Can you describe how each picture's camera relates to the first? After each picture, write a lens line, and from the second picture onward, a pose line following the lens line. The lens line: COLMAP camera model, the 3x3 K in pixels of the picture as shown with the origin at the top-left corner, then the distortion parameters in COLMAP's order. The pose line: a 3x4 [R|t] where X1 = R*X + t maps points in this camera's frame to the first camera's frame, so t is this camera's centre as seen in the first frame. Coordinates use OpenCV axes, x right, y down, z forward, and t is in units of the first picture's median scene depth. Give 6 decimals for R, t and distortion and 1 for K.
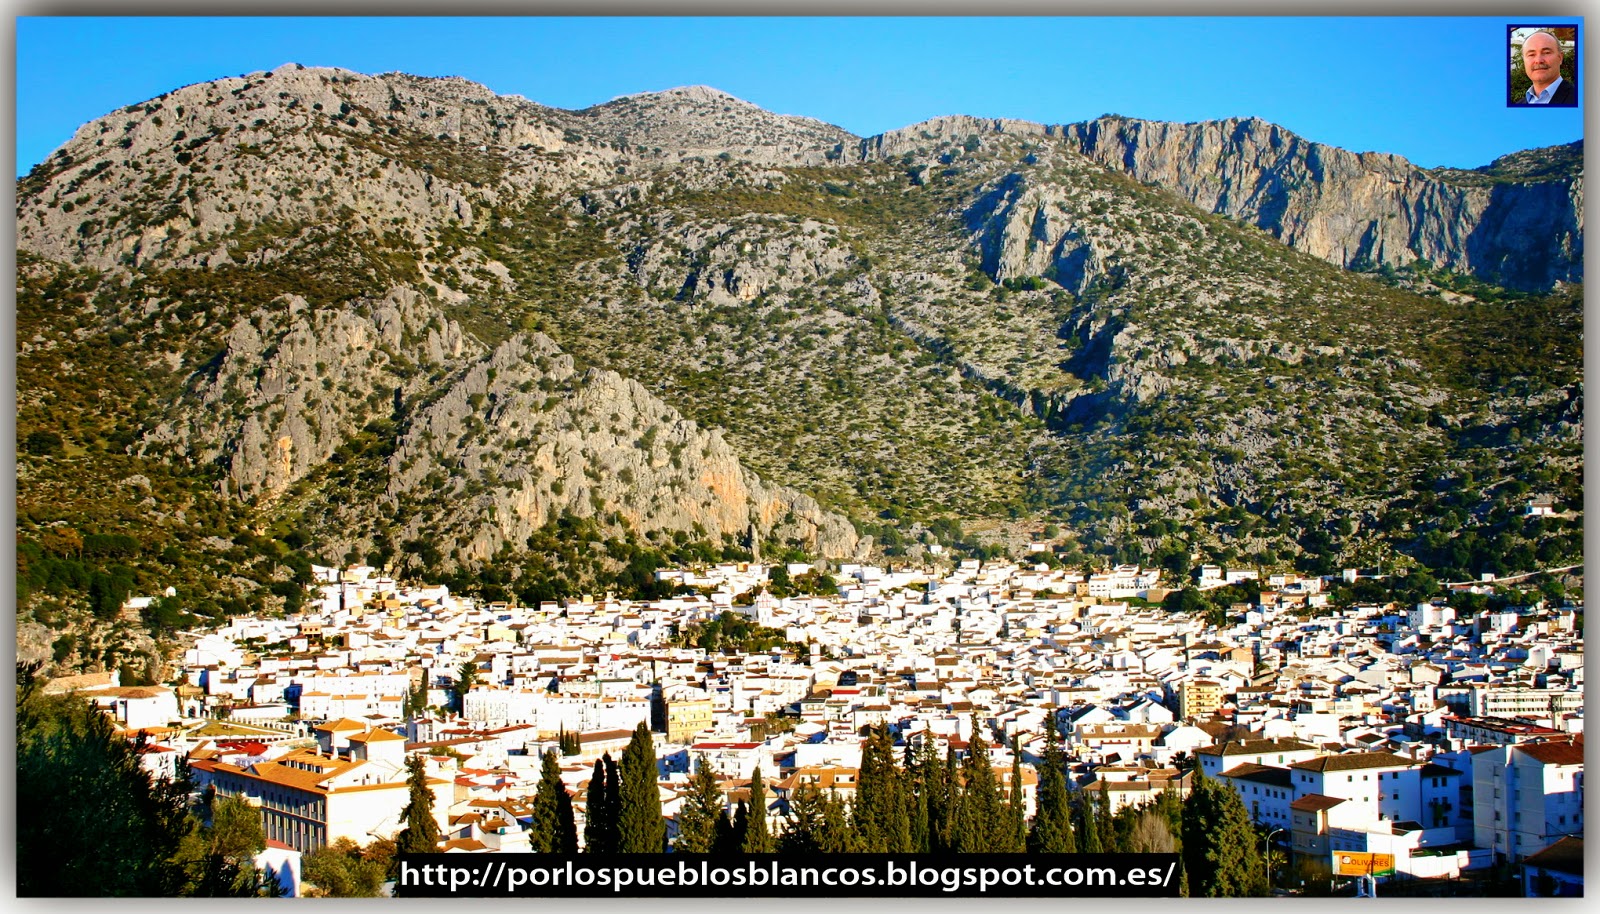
lens RADIAL K [[2003.1, 0, 799.7], [0, 2003.1, 453.2], [0, 0, 1]] dist [-0.080940, 0.000000]
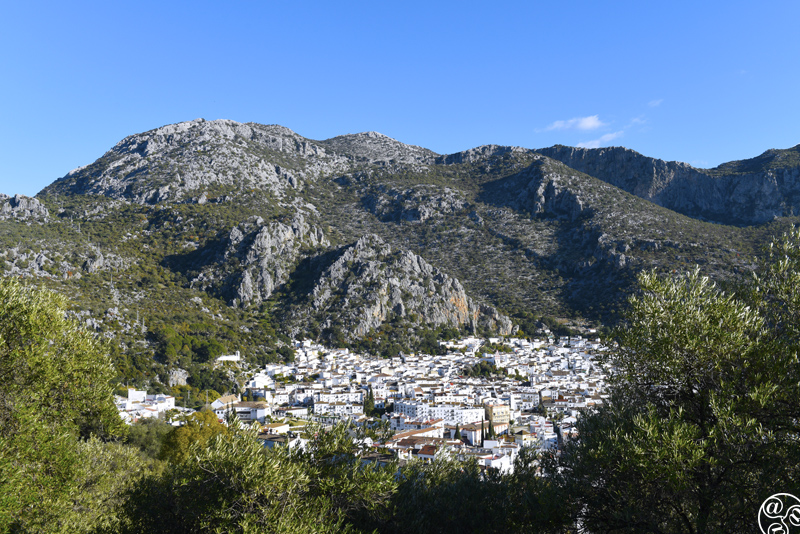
lens RADIAL K [[807.9, 0, 399.8], [0, 807.9, 268.3], [0, 0, 1]] dist [-0.018413, 0.000000]
pose [[0.998655, 0.007734, 0.051275, -0.101122], [-0.006694, 0.999769, -0.020423, -0.002621], [-0.051421, 0.020052, 0.998476, 0.064692]]
